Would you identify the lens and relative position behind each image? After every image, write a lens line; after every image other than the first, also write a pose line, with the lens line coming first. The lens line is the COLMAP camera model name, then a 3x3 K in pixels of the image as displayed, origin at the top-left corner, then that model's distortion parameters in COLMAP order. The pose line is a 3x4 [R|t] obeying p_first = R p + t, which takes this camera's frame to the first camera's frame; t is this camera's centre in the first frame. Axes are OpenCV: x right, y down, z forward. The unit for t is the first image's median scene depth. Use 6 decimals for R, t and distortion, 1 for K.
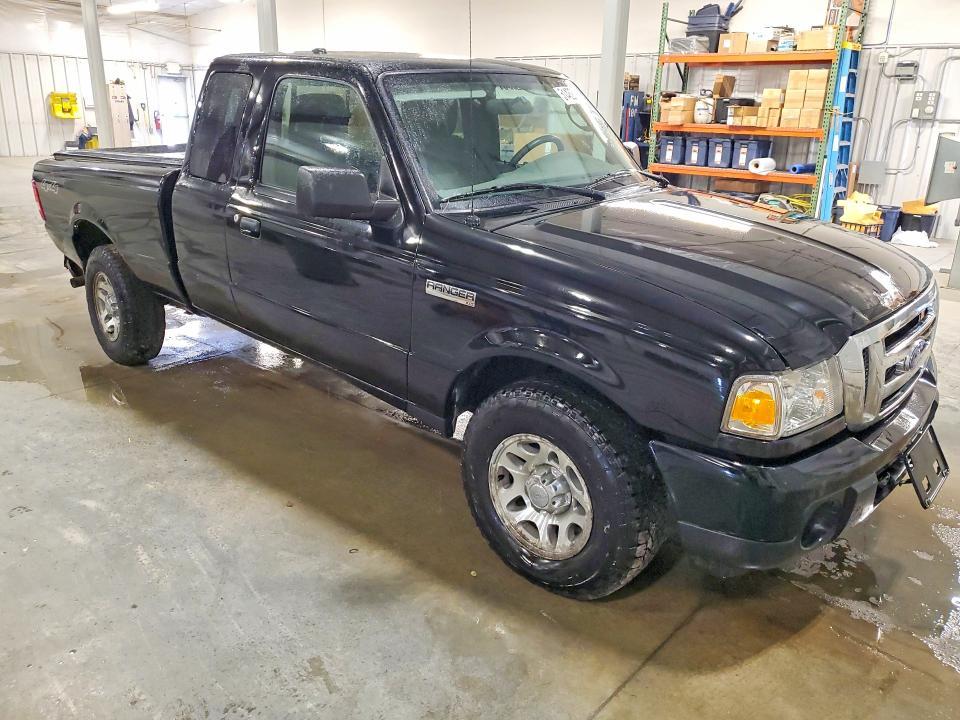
lens RADIAL K [[747.3, 0, 480.0], [0, 747.3, 360.0], [0, 0, 1]] dist [-0.001676, 0.005883]
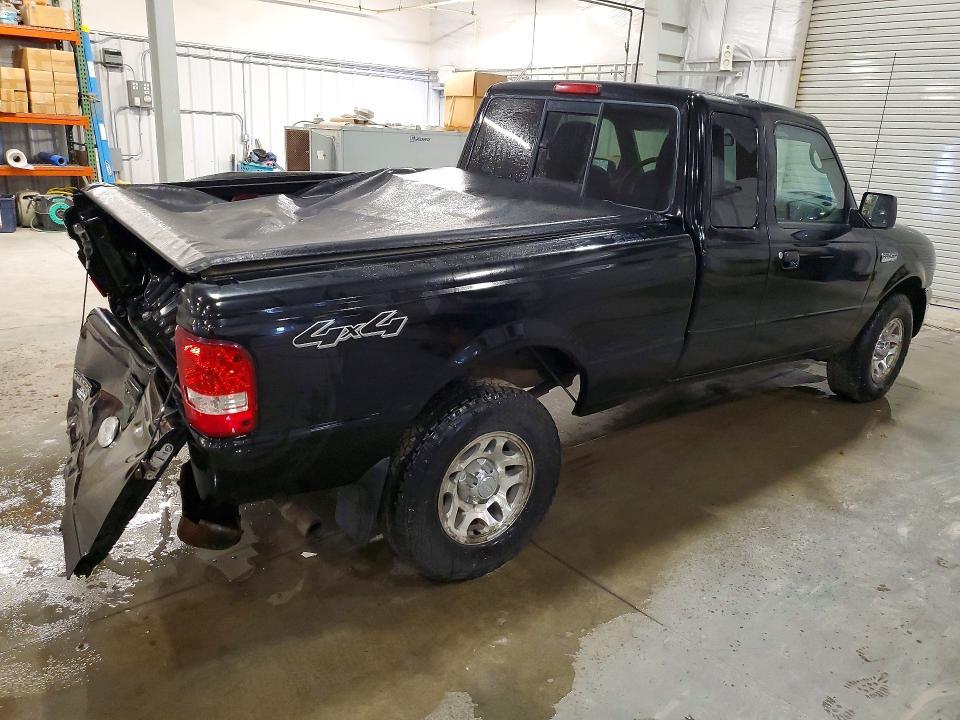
lens RADIAL K [[747.3, 0, 480.0], [0, 747.3, 360.0], [0, 0, 1]] dist [-0.001676, 0.005883]
pose [[0.129783, -0.311112, 0.941470, -0.463670], [0.259266, 0.927115, 0.270628, -0.148612], [-0.957046, 0.208968, 0.200984, 0.392726]]
